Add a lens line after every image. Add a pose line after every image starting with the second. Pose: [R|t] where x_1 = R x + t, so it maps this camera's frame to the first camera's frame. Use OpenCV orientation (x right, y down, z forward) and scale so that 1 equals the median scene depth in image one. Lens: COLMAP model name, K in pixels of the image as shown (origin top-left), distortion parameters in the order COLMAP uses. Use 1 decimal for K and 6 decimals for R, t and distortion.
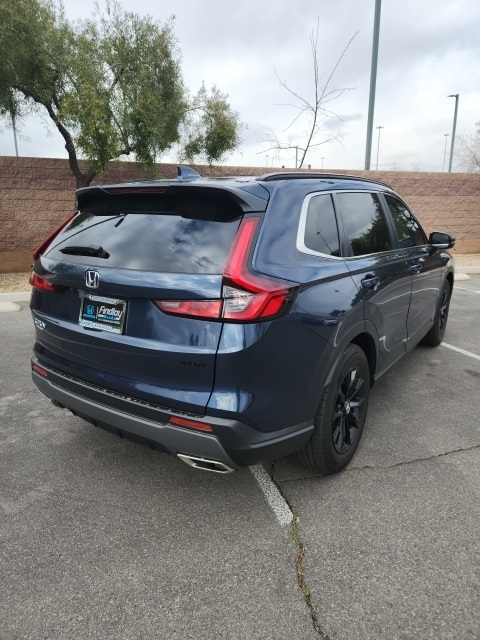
lens RADIAL K [[435.8, 0, 230.1], [0, 435.8, 315.1], [0, 0, 1]] dist [0.035414, -0.002084]
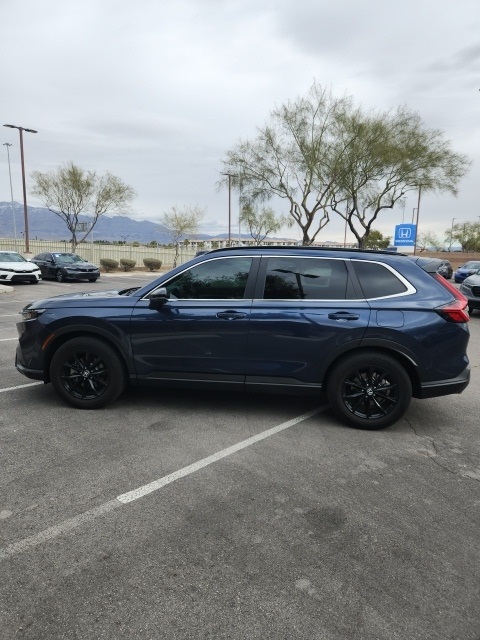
lens RADIAL K [[434.5, 0, 240.0], [0, 434.5, 320.0], [0, 0, 1]] dist [0.069148, -0.062130]
pose [[-0.495722, -0.142642, 0.856688, -1.570660], [0.188867, 0.945106, 0.266652, -0.721841], [-0.847696, 0.293985, -0.441569, 2.692542]]
